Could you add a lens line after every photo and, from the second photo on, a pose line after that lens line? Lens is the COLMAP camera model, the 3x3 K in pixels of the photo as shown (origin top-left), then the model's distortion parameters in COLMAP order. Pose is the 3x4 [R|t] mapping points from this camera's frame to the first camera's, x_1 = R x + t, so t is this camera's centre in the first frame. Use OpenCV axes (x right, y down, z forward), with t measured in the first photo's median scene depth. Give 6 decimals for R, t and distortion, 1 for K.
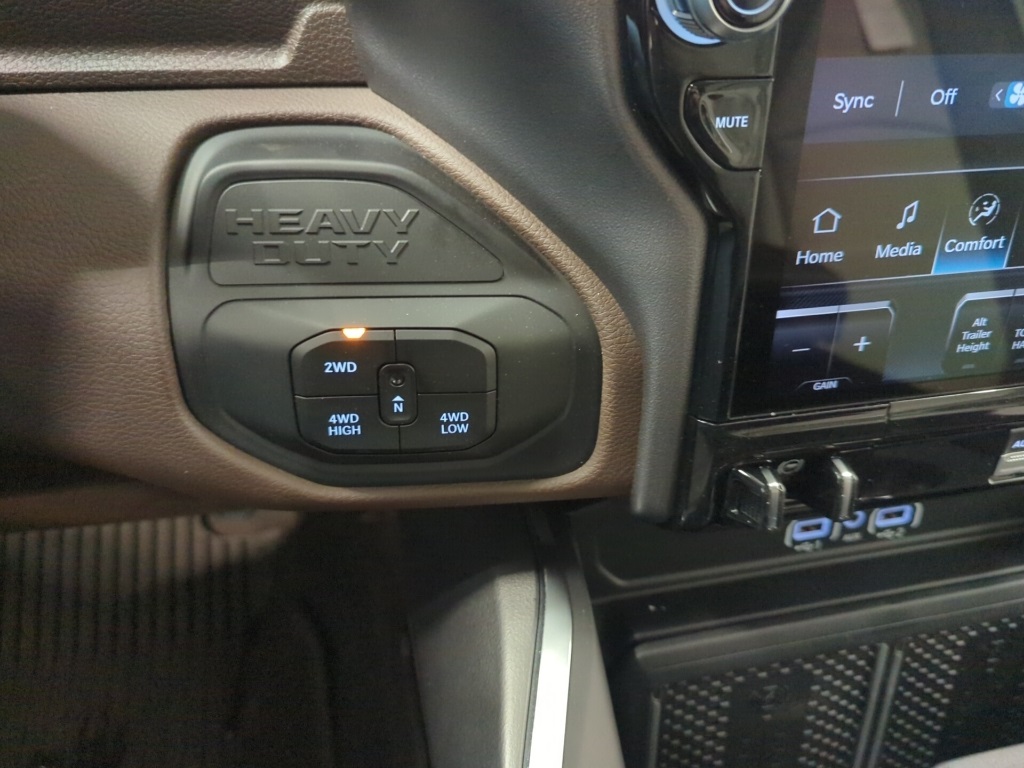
lens RADIAL K [[825.8, 0, 517.4], [0, 825.8, 388.7], [0, 0, 1]] dist [0.067754, -0.066479]
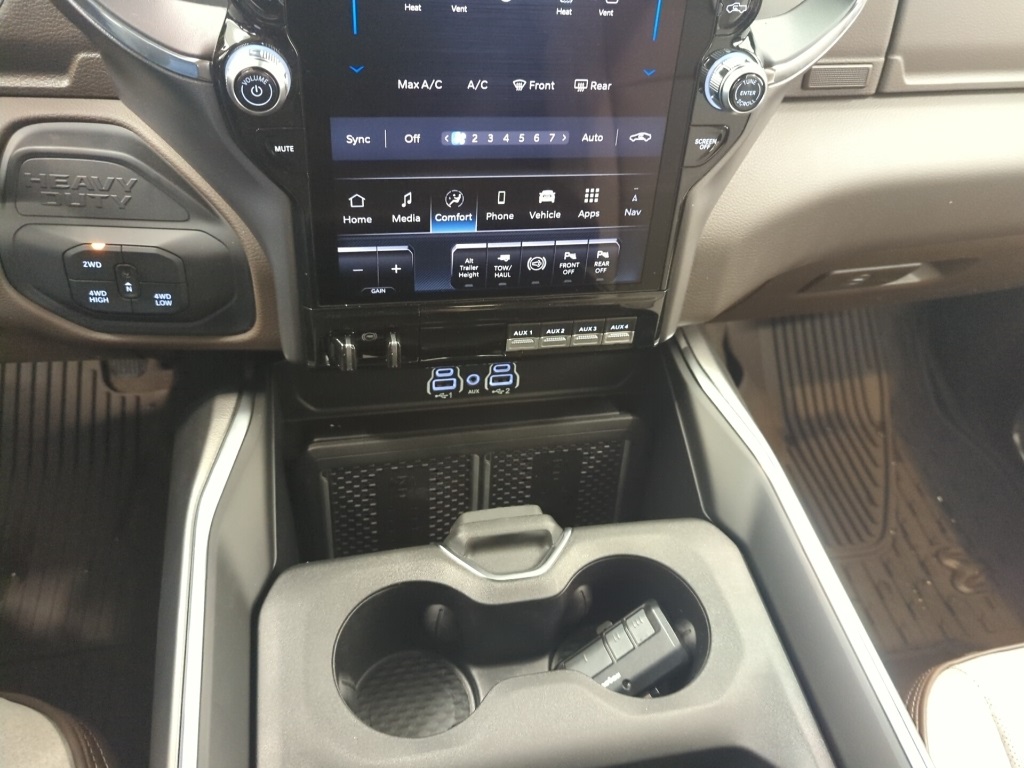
lens RADIAL K [[845.5, 0, 512.0], [0, 845.5, 384.0], [0, 0, 1]] dist [0.033214, 0.007789]
pose [[0.998302, 0.058145, 0.003544, 0.682504], [-0.058171, 0.991849, 0.113369, -0.030173], [0.003077, -0.113382, 0.993547, -0.846535]]
